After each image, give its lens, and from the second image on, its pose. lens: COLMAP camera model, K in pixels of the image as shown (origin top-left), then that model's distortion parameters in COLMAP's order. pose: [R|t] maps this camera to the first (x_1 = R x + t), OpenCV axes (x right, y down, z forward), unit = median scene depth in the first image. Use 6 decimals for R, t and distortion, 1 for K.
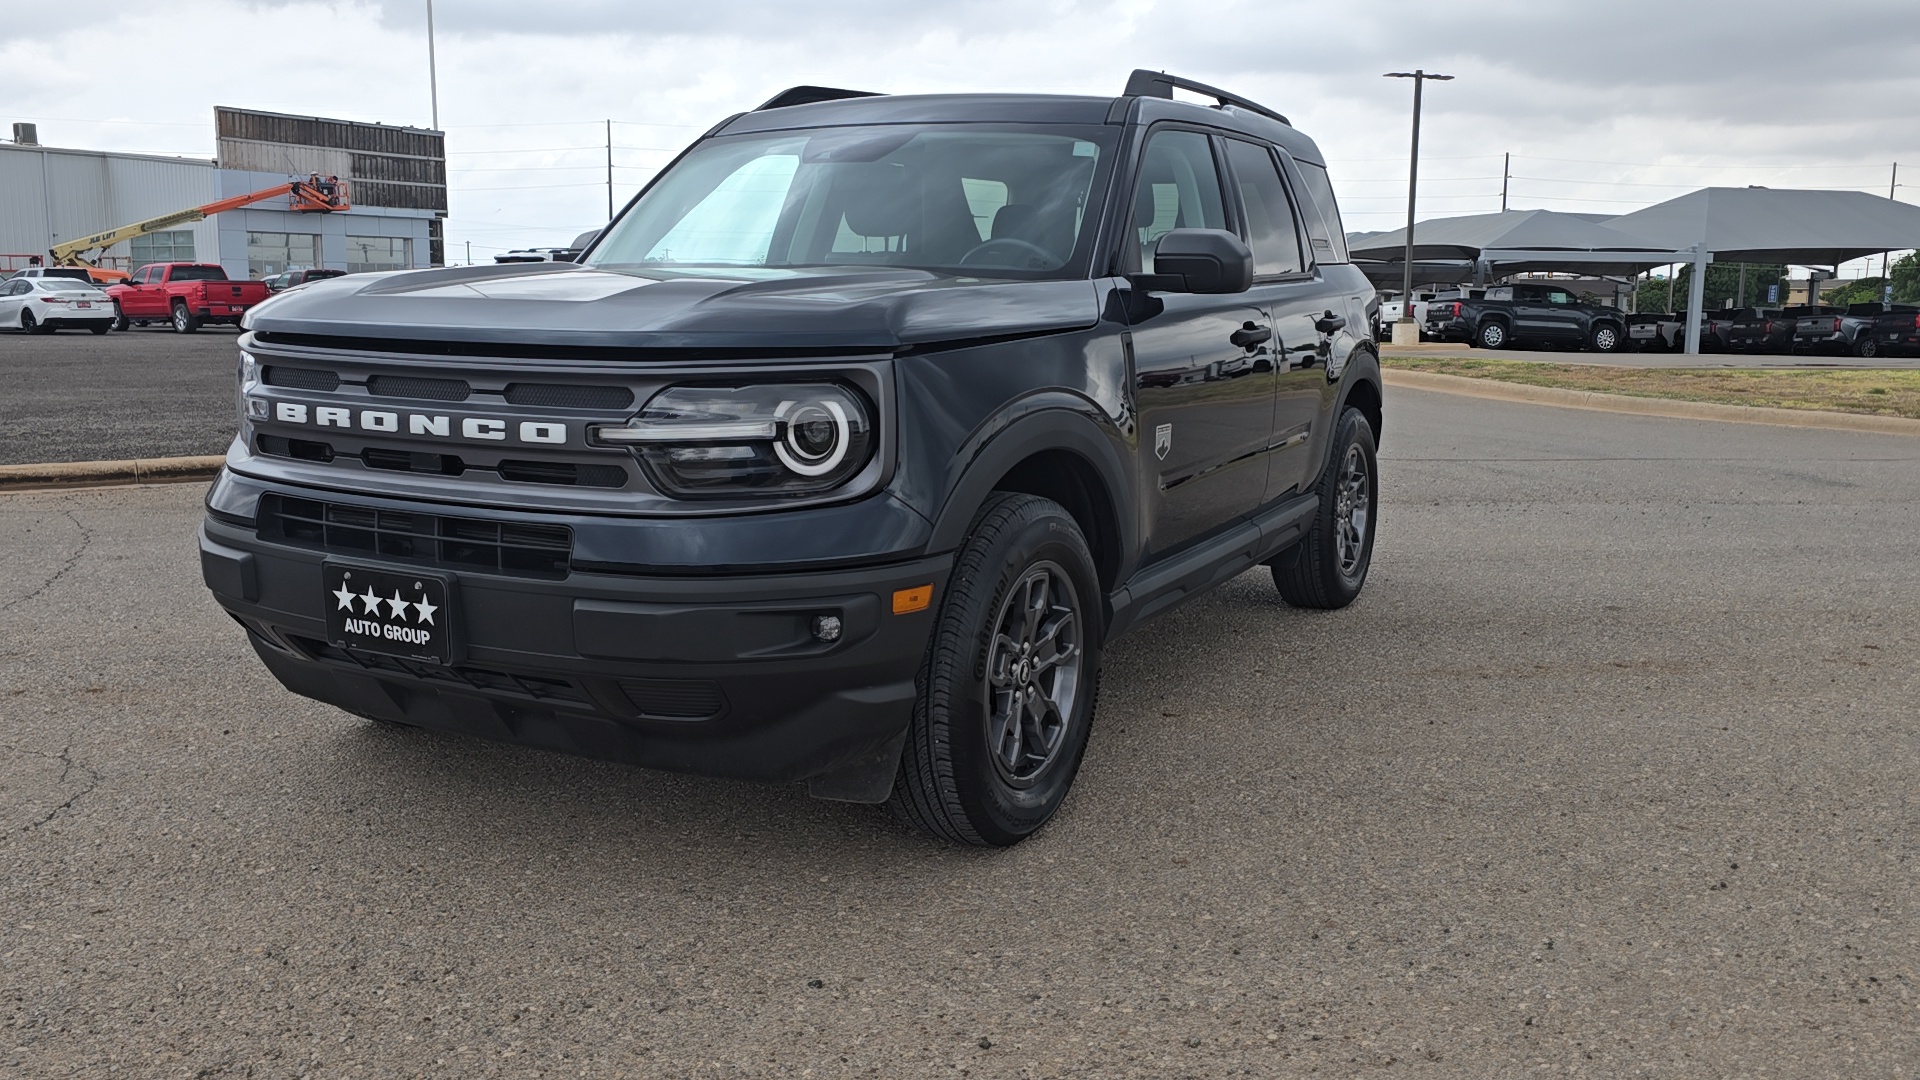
lens RADIAL K [[1589.7, 0, 952.5], [0, 1589.7, 546.1], [0, 0, 1]] dist [0.000961, 0.005858]
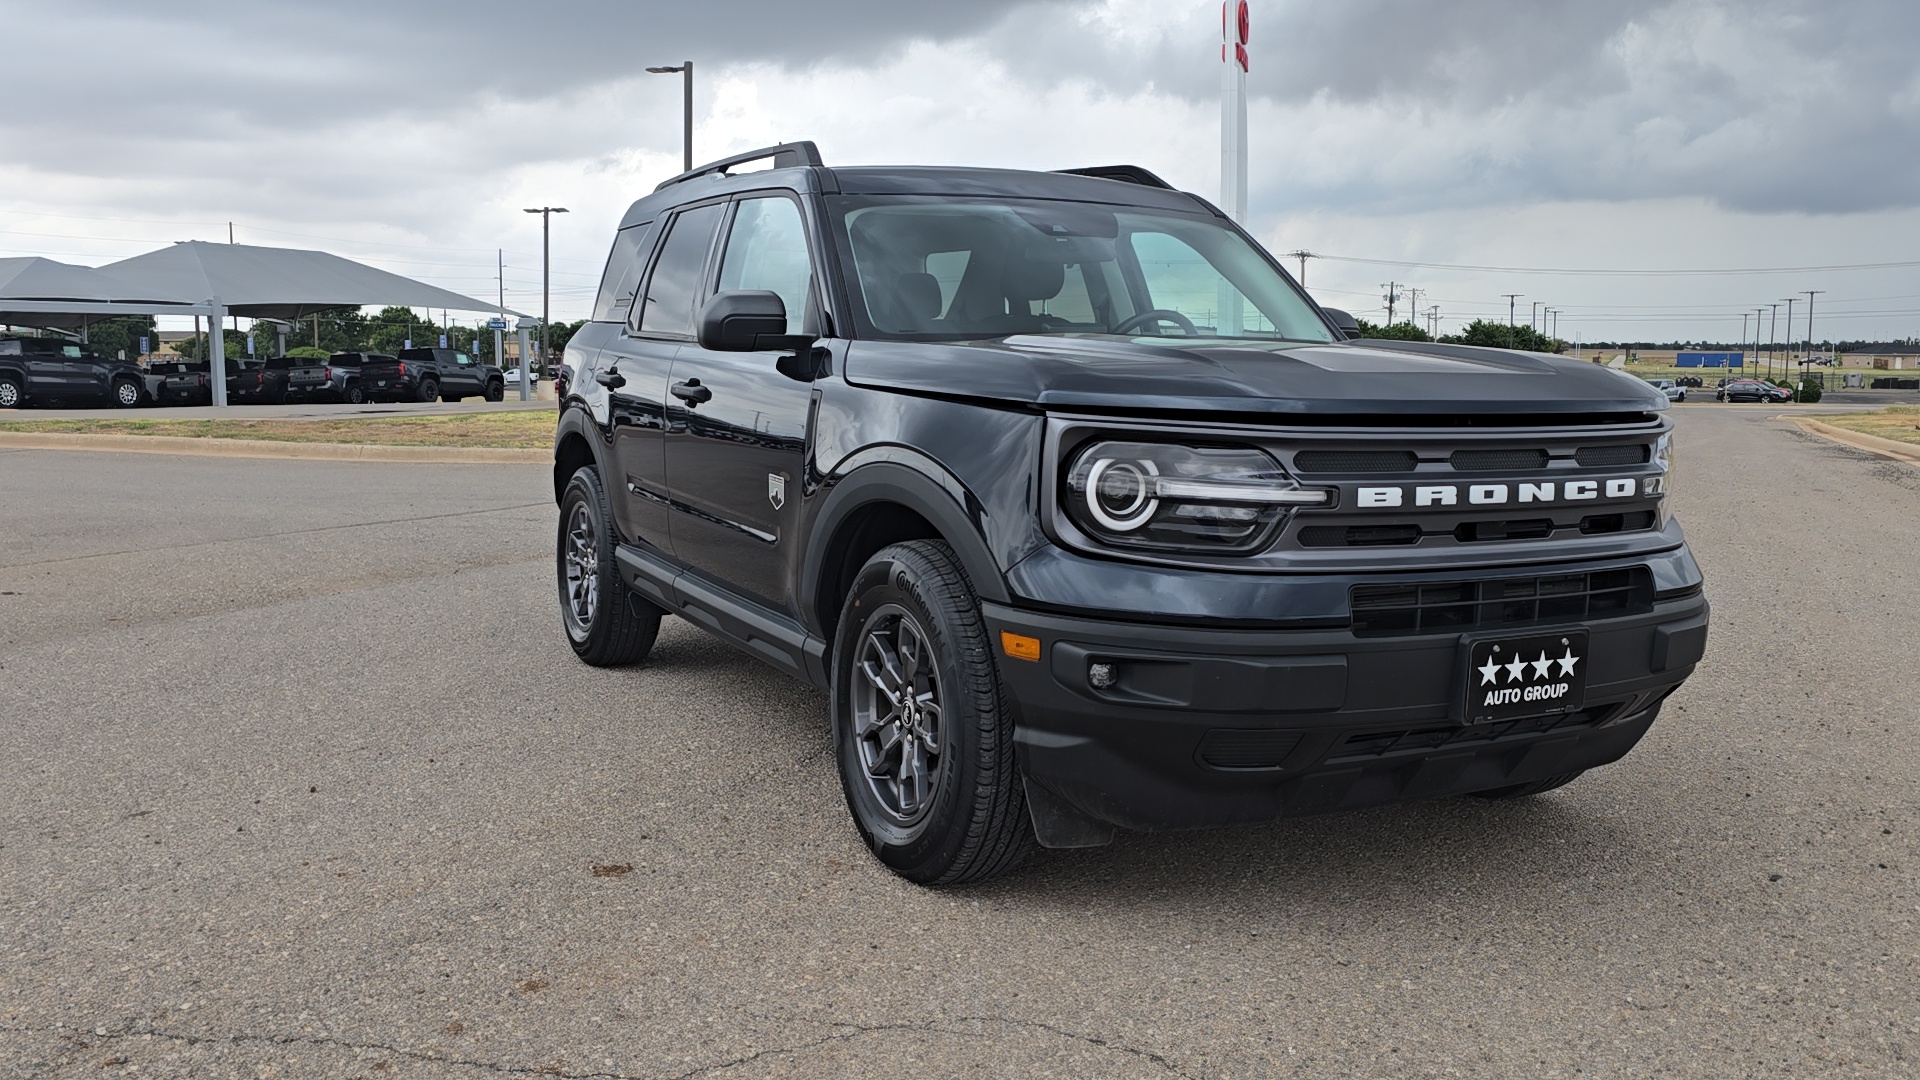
lens RADIAL K [[1589.7, 0, 952.5], [0, 1589.7, 546.1], [0, 0, 1]] dist [0.000961, 0.005858]
pose [[0.571575, -0.108824, 0.813302, -1.397770], [0.134228, 0.990215, 0.038162, -0.131314], [-0.809497, 0.087355, 0.580589, 0.690102]]
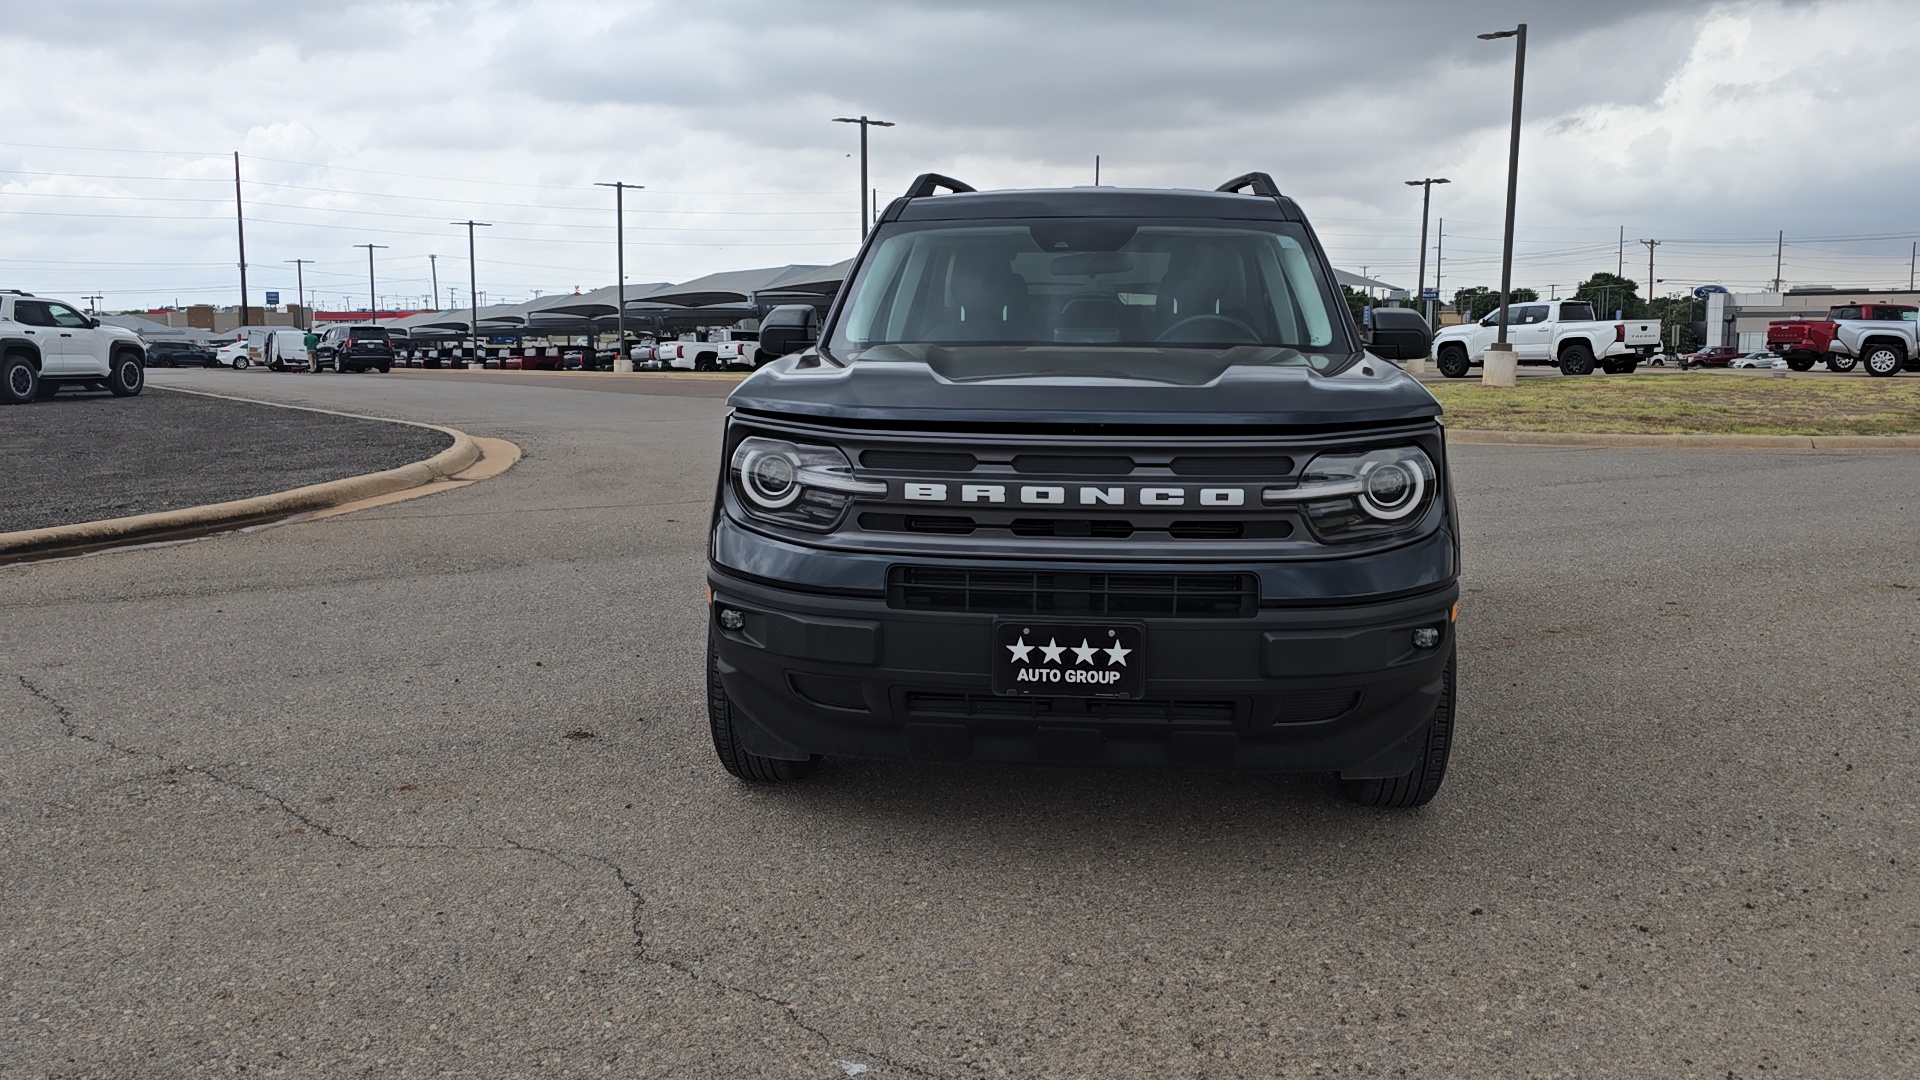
lens RADIAL K [[1589.7, 0, 952.5], [0, 1589.7, 546.1], [0, 0, 1]] dist [0.000961, 0.005858]
pose [[0.926629, -0.066095, 0.370121, -0.852256], [0.072770, 0.997340, -0.004086, -0.041841], [-0.368866, 0.030720, 0.928975, -0.045033]]
